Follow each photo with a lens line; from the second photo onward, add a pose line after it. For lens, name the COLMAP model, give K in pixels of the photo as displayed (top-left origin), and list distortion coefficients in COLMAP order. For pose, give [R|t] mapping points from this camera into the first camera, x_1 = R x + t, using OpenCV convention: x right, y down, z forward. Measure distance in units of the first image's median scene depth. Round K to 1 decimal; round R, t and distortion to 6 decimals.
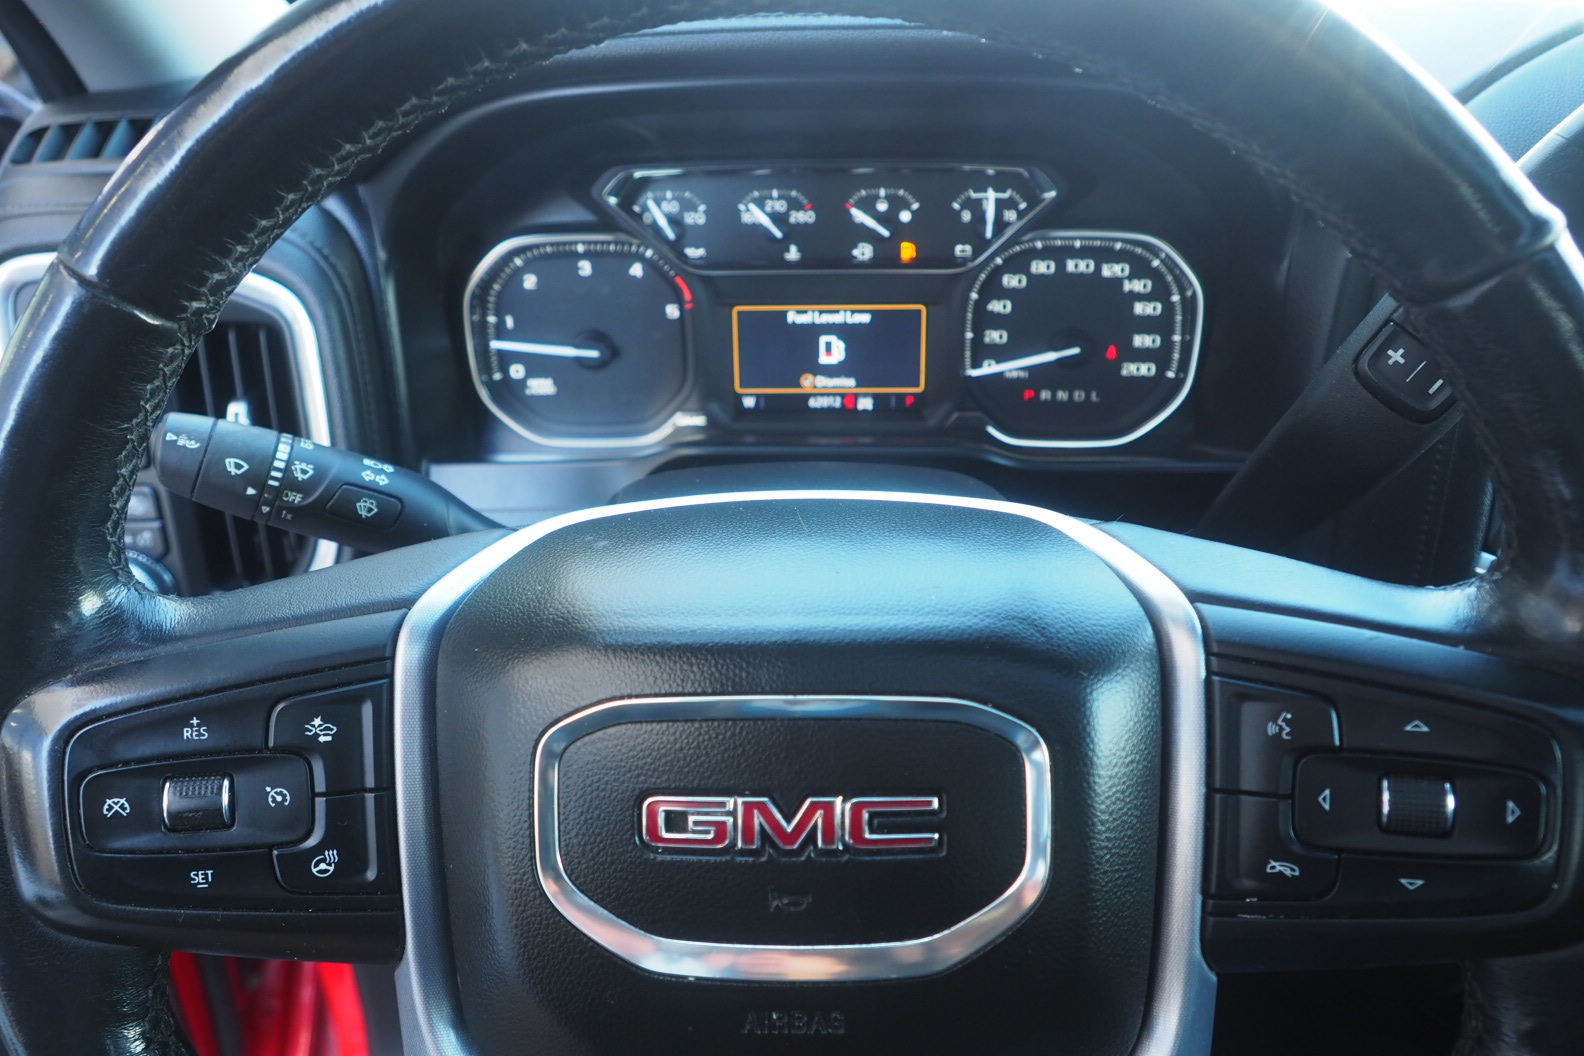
lens RADIAL K [[1133.2, 0, 792.0], [0, 1133.2, 528.0], [0, 0, 1]] dist [-0.042341, -0.001080]
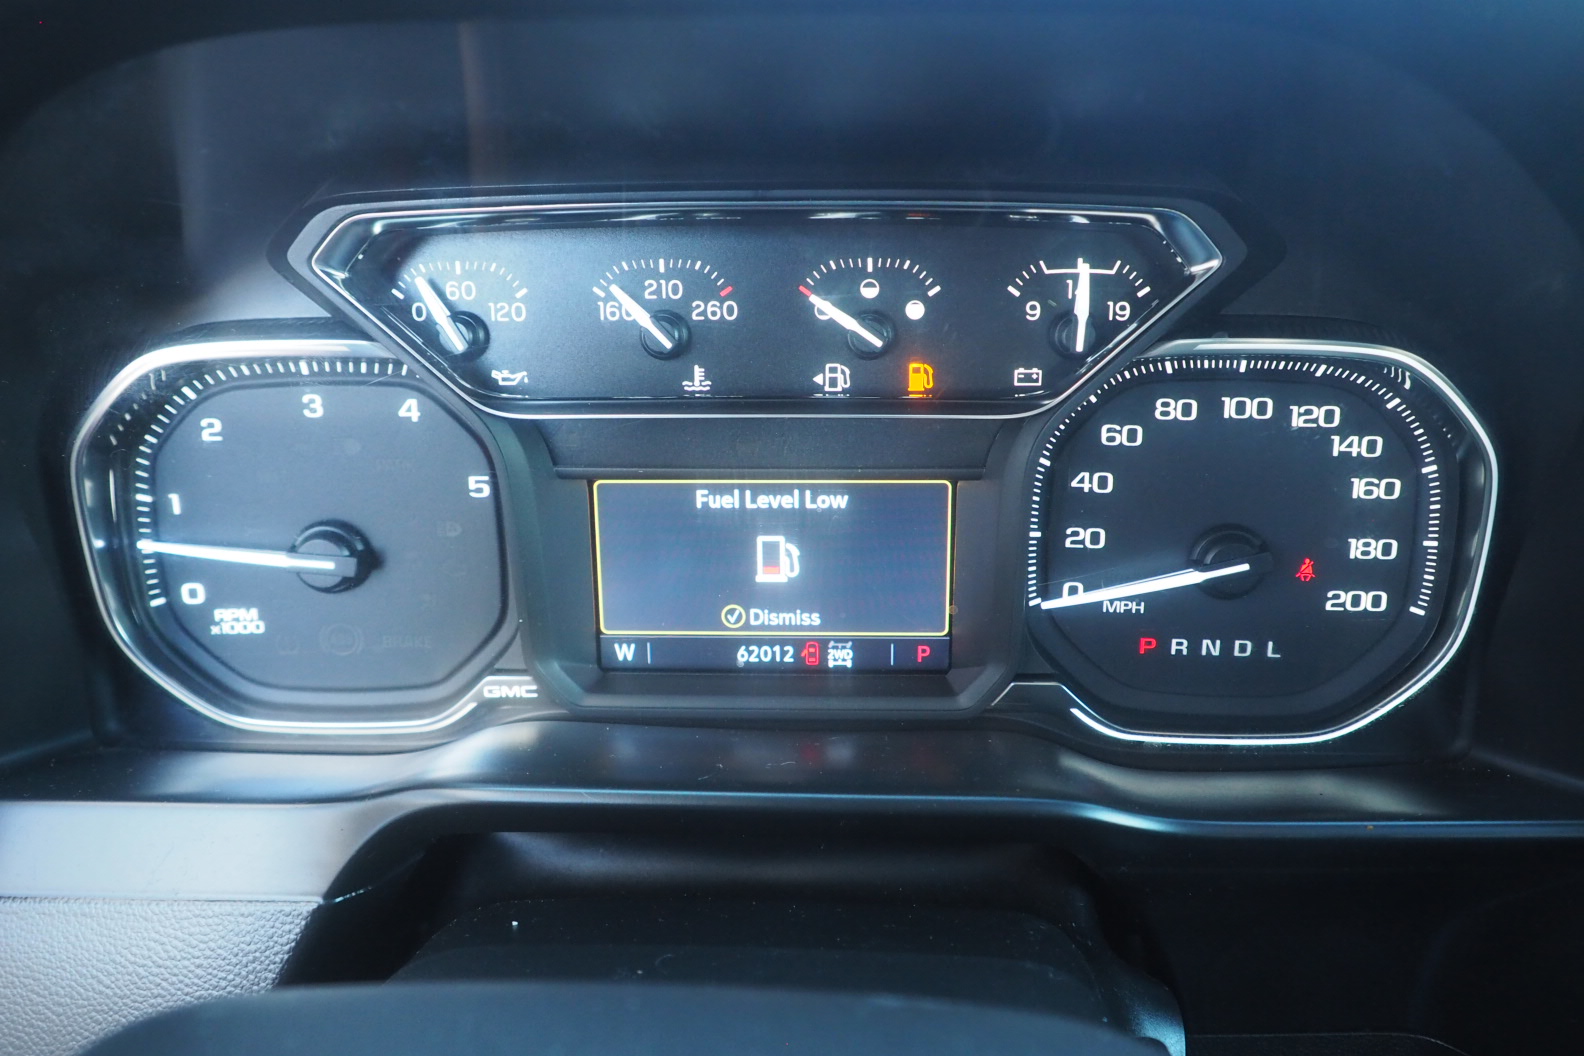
lens RADIAL K [[1133.2, 0, 792.0], [0, 1133.2, 528.0], [0, 0, 1]] dist [-0.042341, -0.001080]
pose [[0.999962, 0.007974, -0.003590, 0.045191], [-0.008352, 0.992546, -0.121585, -0.110450], [0.002594, 0.121610, 0.992575, 0.481763]]
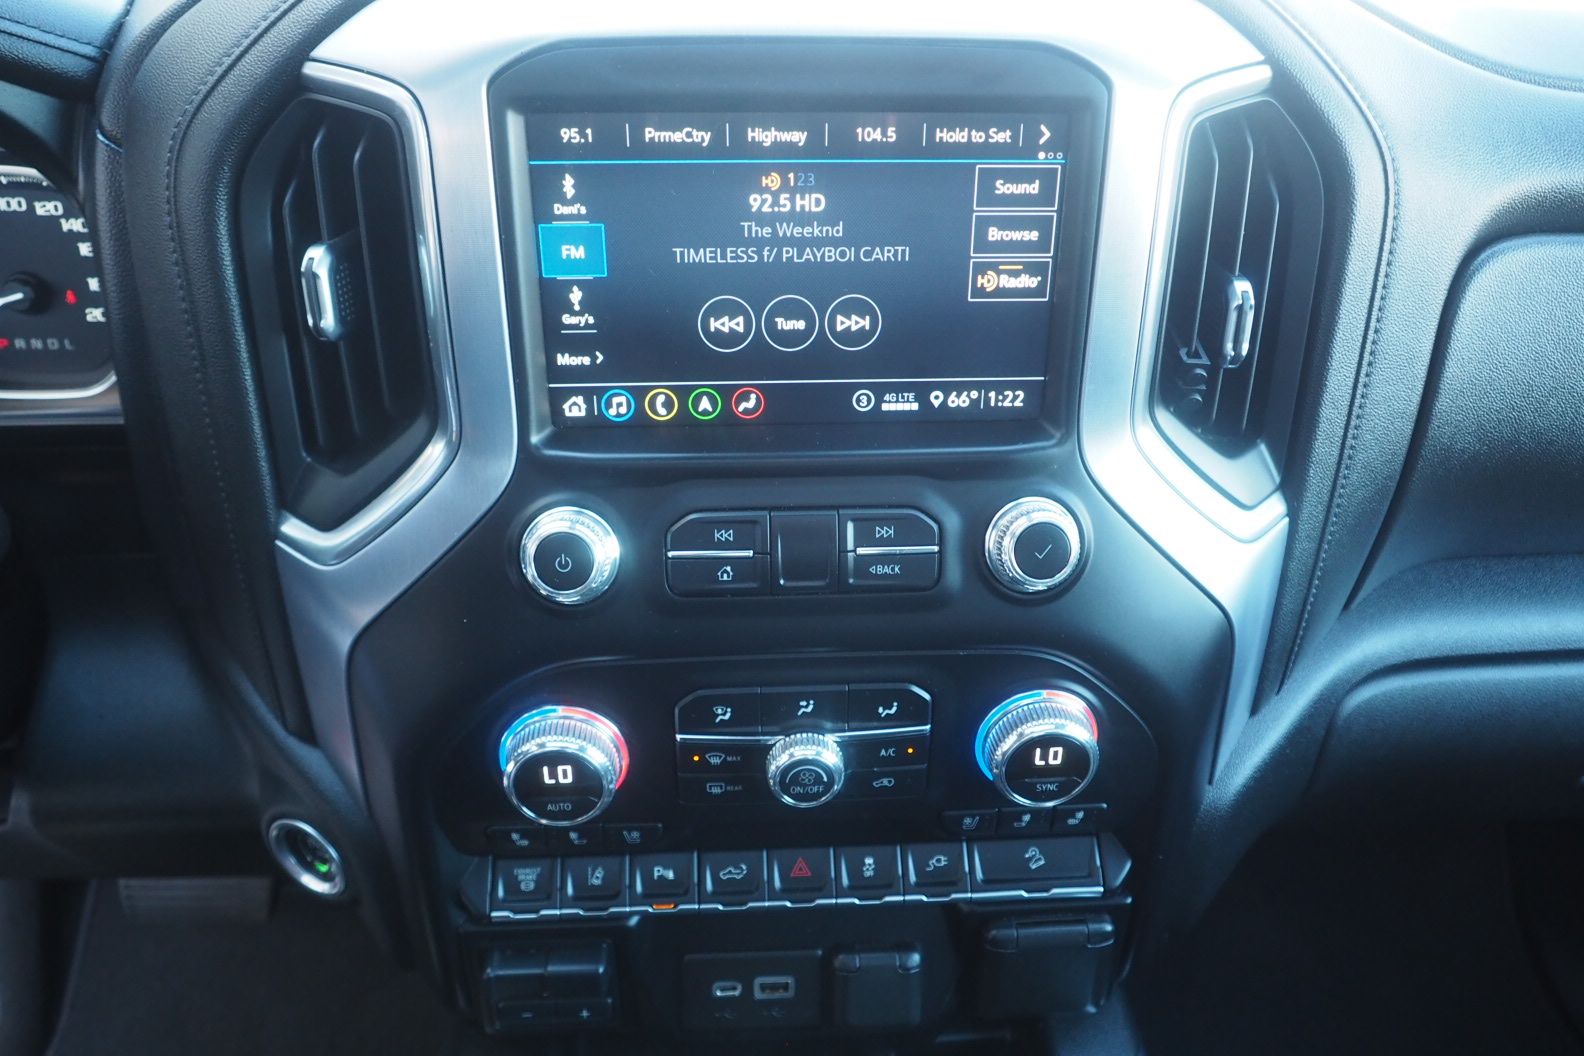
lens RADIAL K [[1097.9, 0, 792.0], [0, 1097.9, 528.0], [0, 0, 1]] dist [-0.036981, -0.002044]
pose [[0.994558, -0.019122, 0.102414, 0.791902], [0.012169, 0.997605, 0.068092, -0.018793], [-0.103471, -0.066476, 0.992409, 0.041168]]
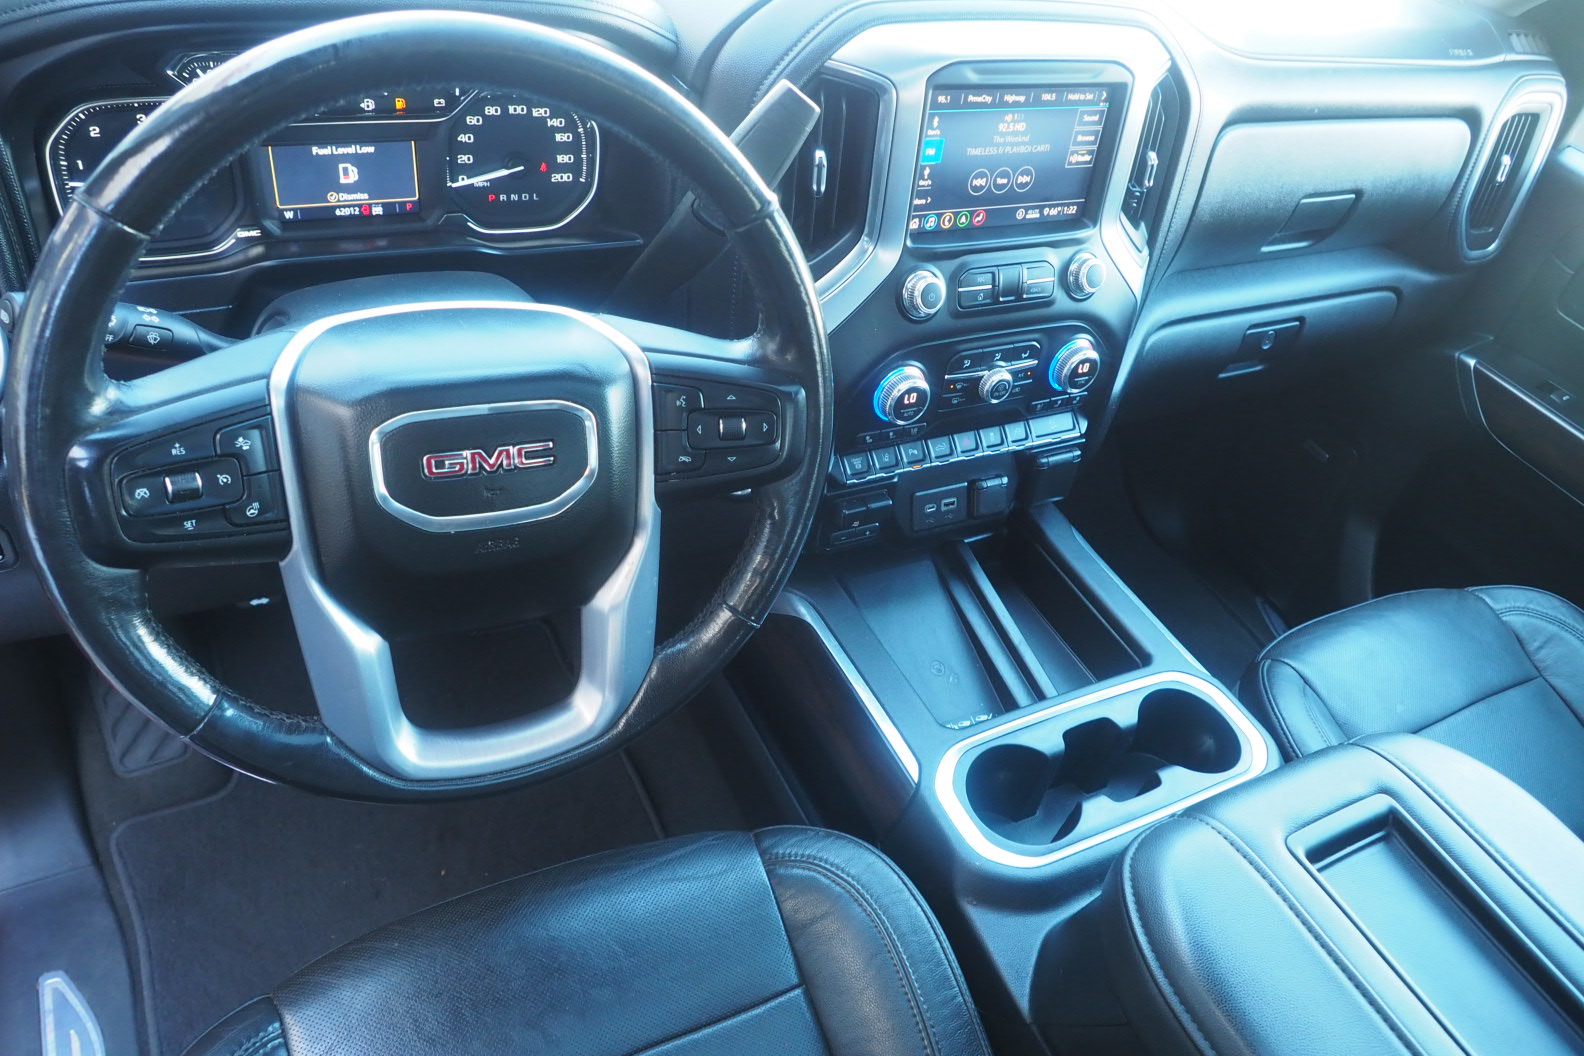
lens RADIAL K [[1097.0, 0, 792.0], [0, 1097.0, 528.0], [0, 0, 1]] dist [-0.027256, 0.001287]
pose [[0.855099, -0.198763, 0.478851, -0.232993], [0.063090, 0.956623, 0.284416, -0.089421], [-0.514611, -0.212993, 0.830548, -0.499250]]
